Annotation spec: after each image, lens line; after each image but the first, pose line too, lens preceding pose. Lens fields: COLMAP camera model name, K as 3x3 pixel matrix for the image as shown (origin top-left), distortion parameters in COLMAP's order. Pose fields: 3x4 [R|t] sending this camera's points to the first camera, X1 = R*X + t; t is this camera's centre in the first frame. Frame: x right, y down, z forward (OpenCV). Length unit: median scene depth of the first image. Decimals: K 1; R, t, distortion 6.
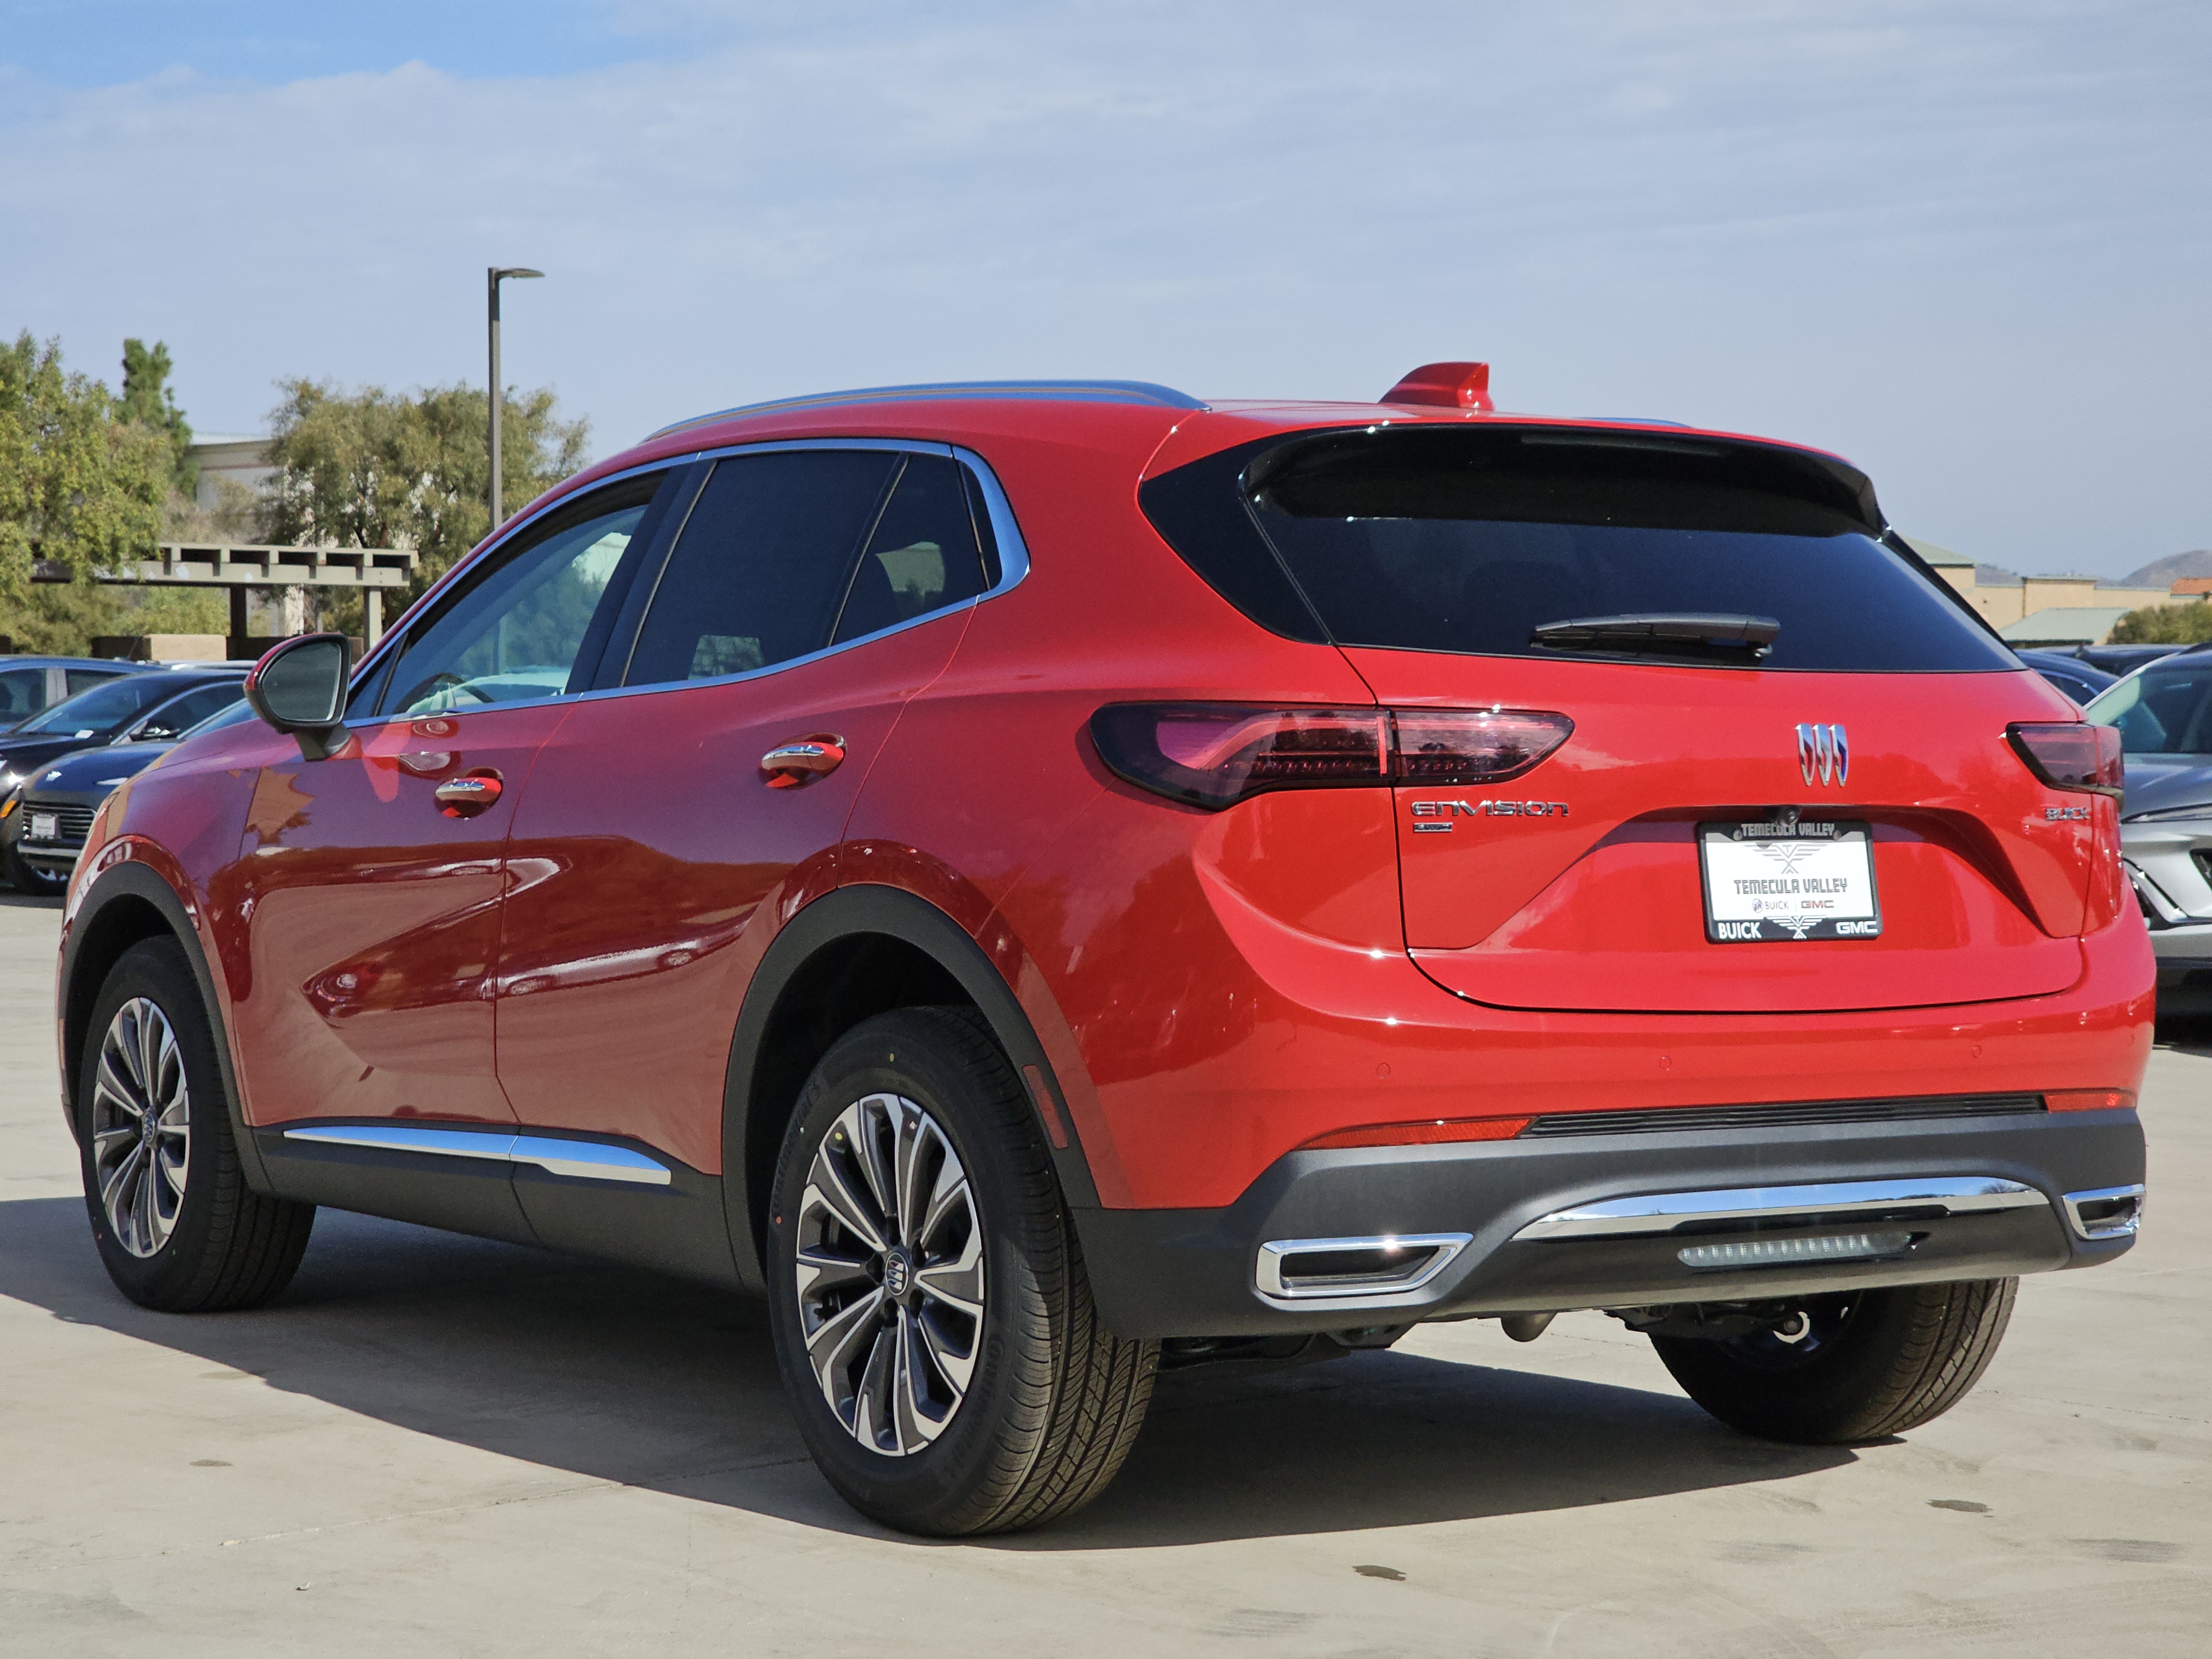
lens RADIAL K [[4212.4, 0, 1141.0], [0, 4212.4, 732.9], [0, 0, 1]] dist [-0.406121, 4.178669]
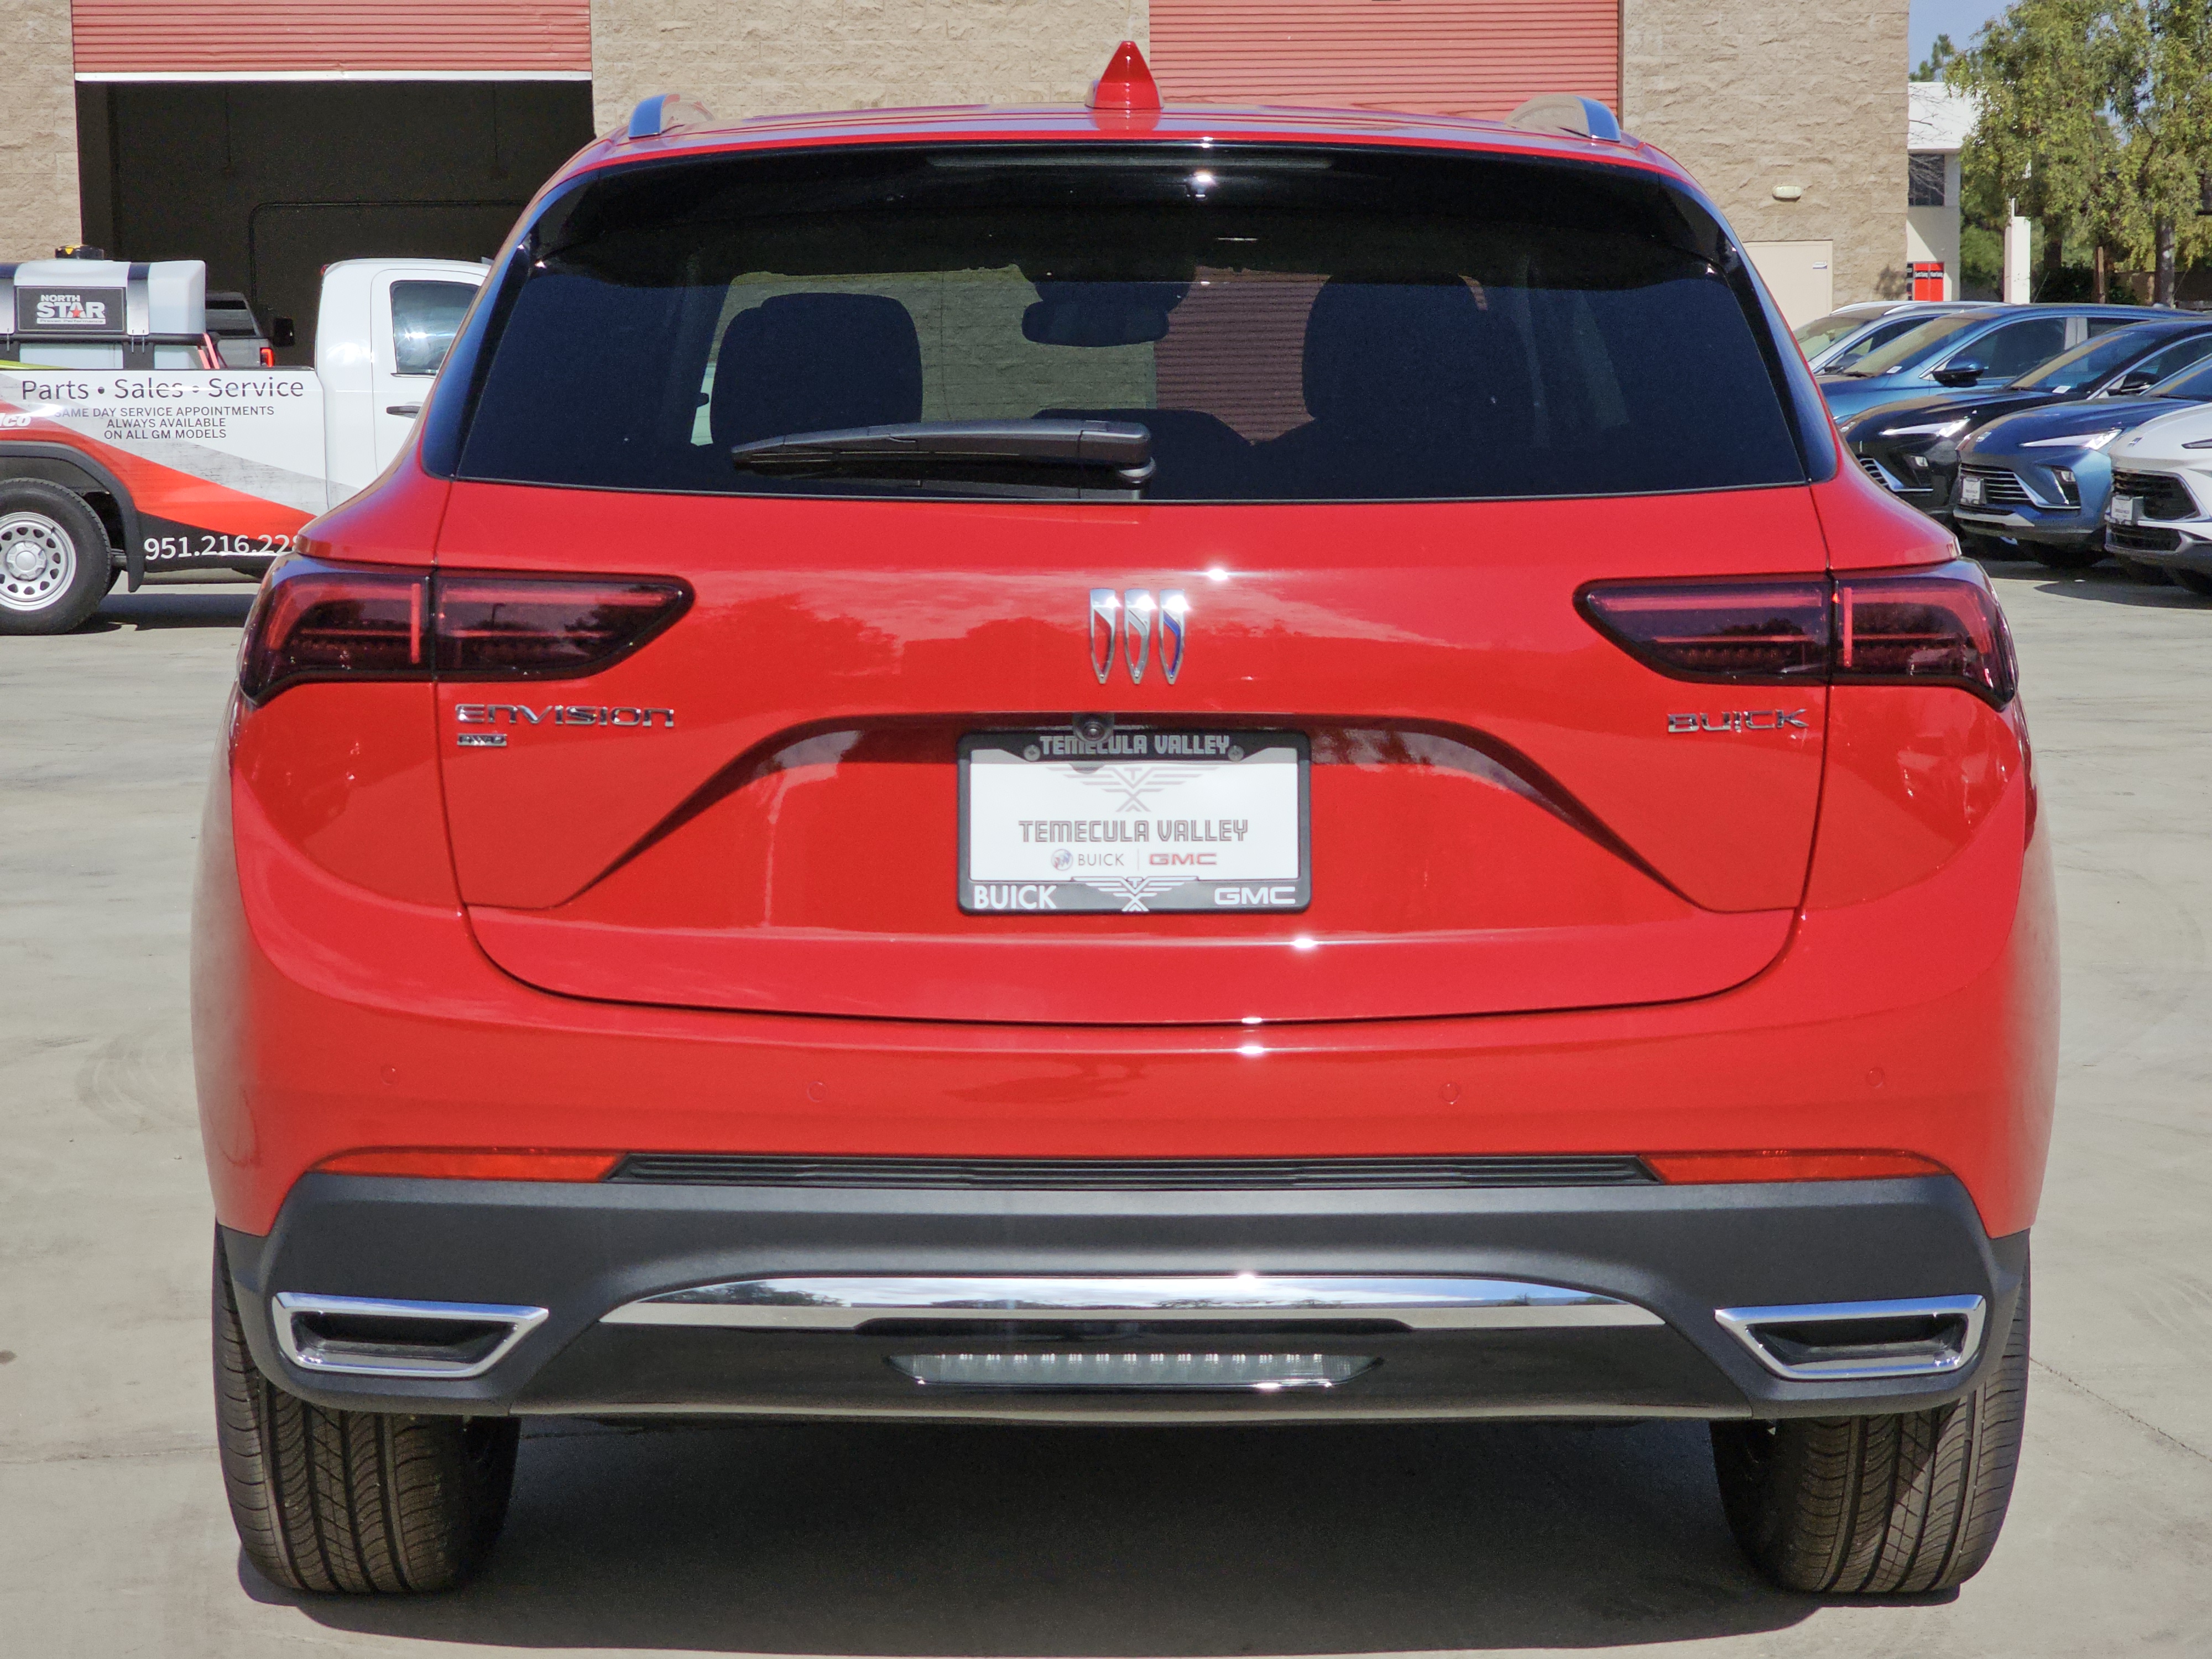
lens RADIAL K [[4212.4, 0, 1141.0], [0, 4212.4, 732.9], [0, 0, 1]] dist [-0.406121, 4.178669]
pose [[0.829856, 0.037199, -0.556737, 0.527686], [0.013669, 0.996121, 0.086930, -0.036838], [0.557810, -0.079749, 0.826128, 0.450369]]
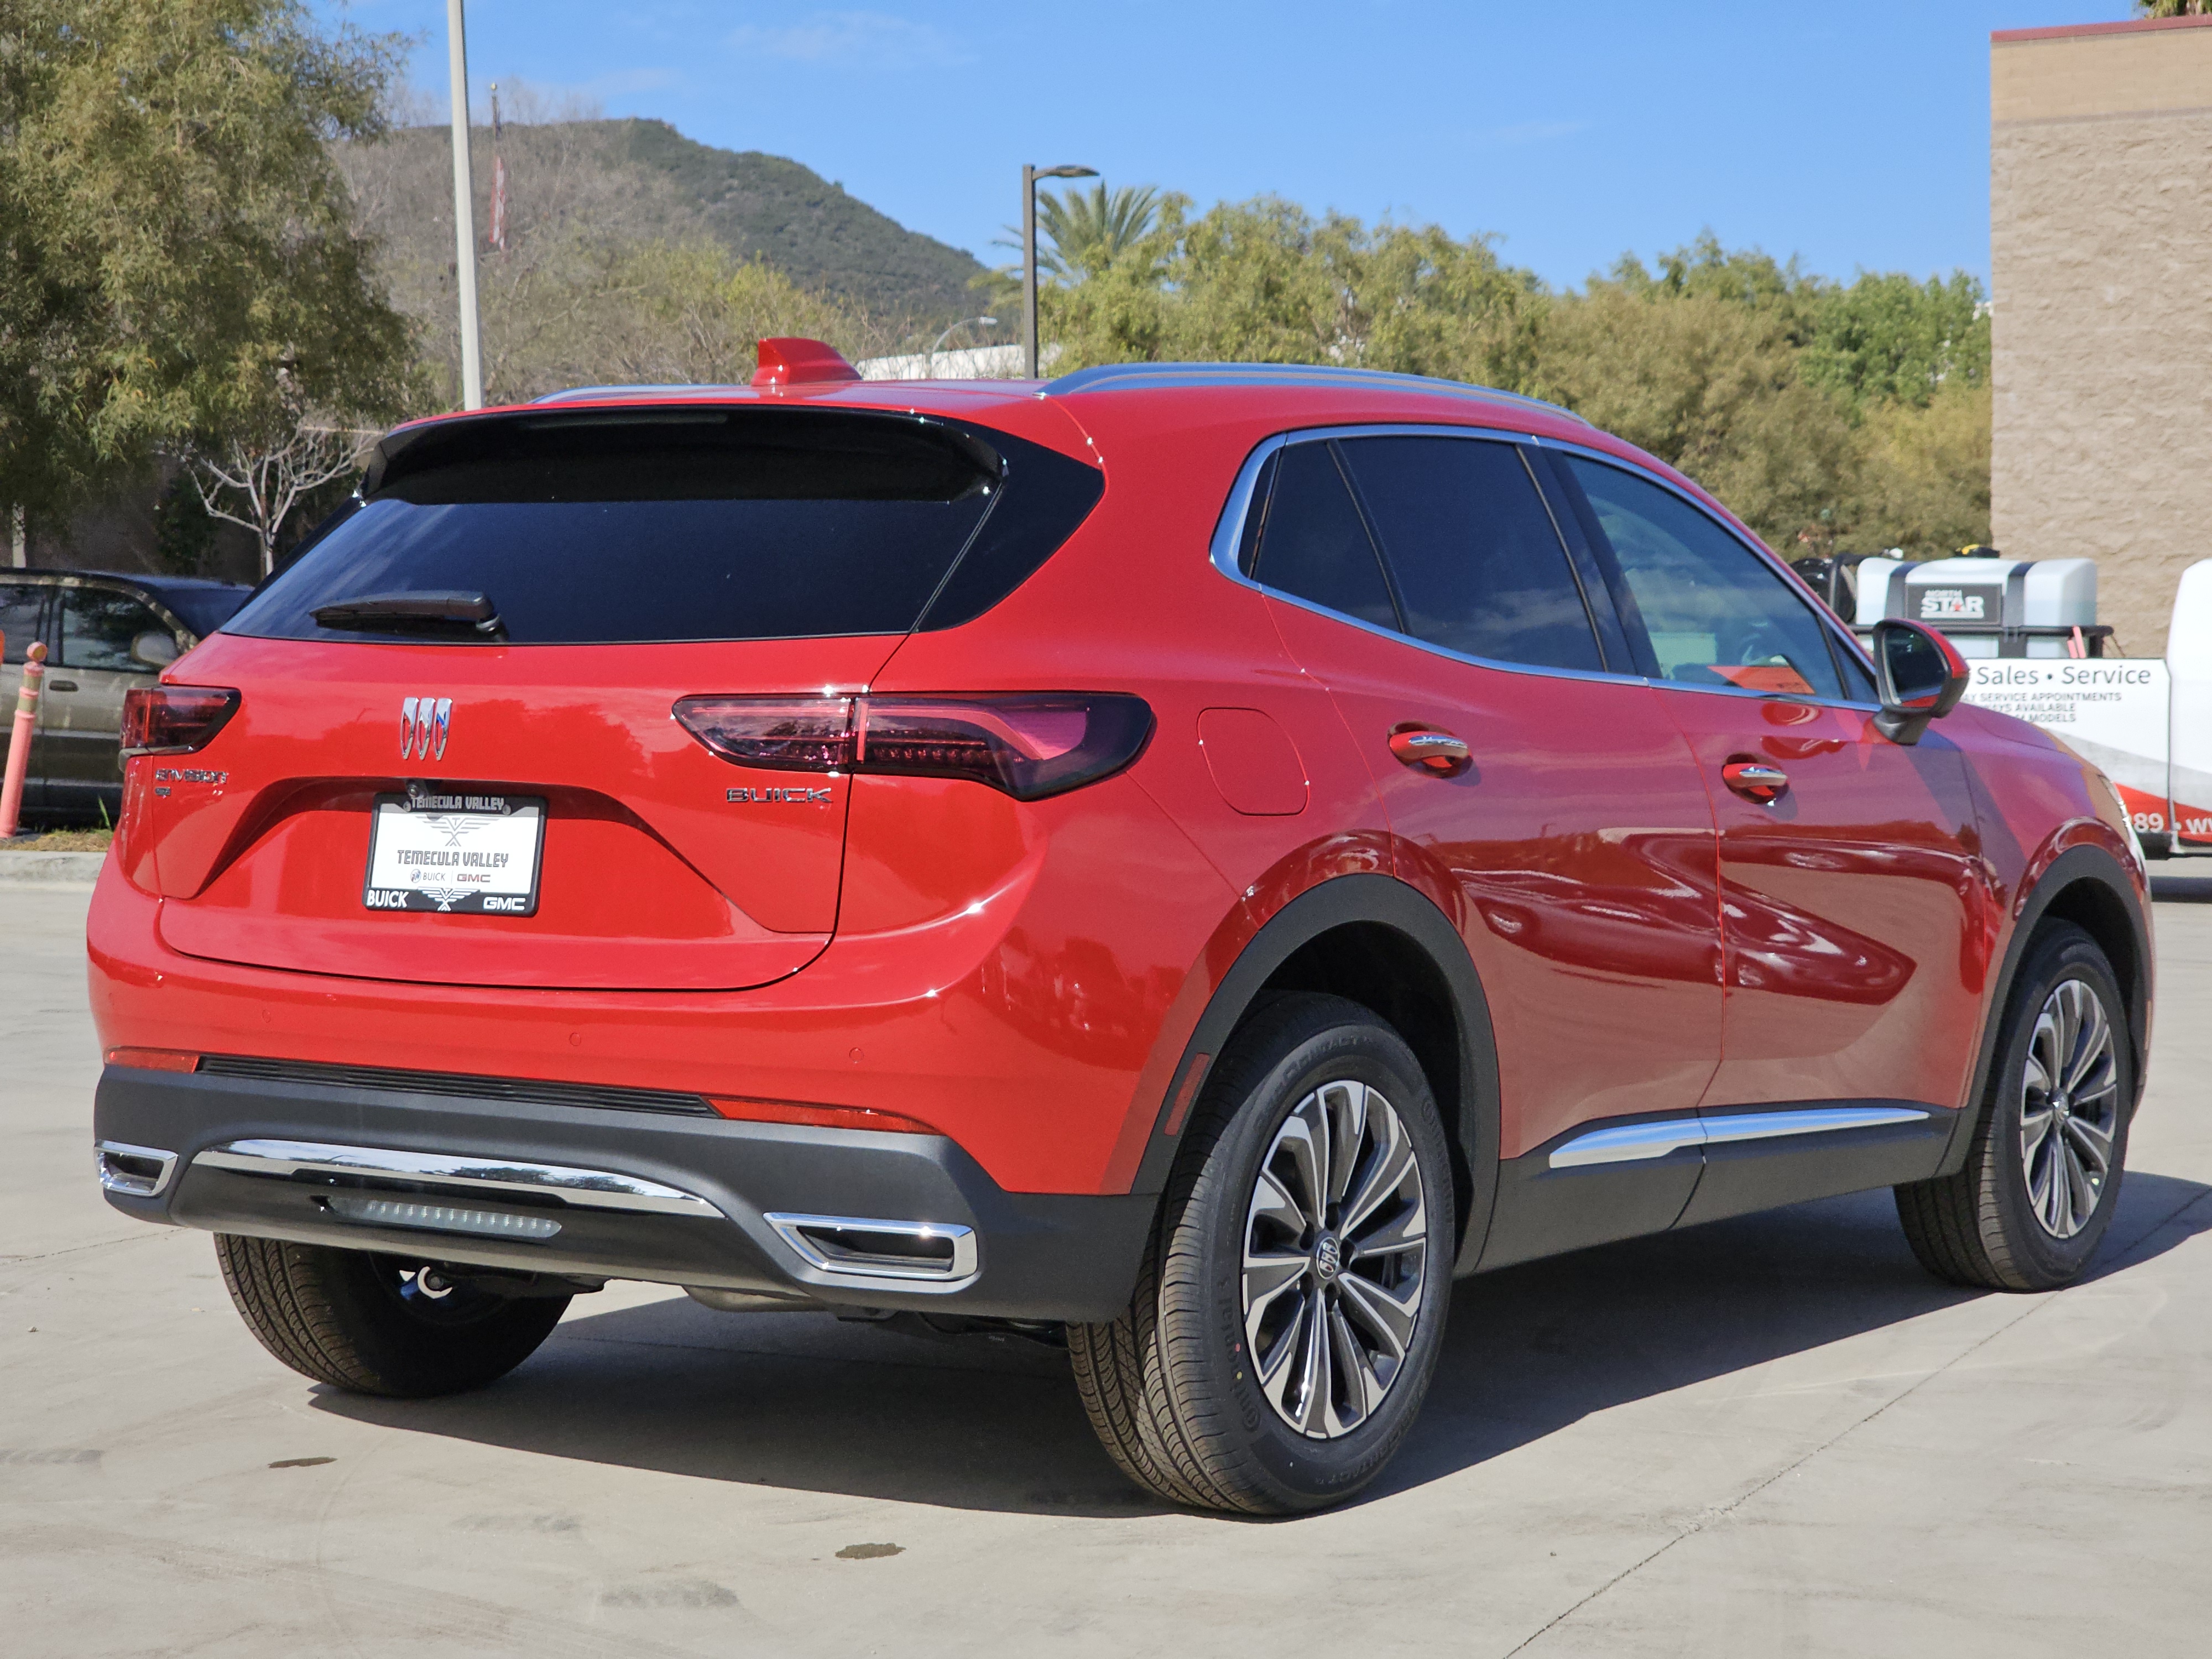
lens RADIAL K [[4212.4, 0, 1141.0], [0, 4212.4, 732.9], [0, 0, 1]] dist [-0.406121, 4.178669]
pose [[0.398049, 0.004283, -0.917354, 1.146957], [0.004094, 0.999971, 0.006445, 0.000485], [0.917355, -0.006321, 0.398020, 0.751388]]
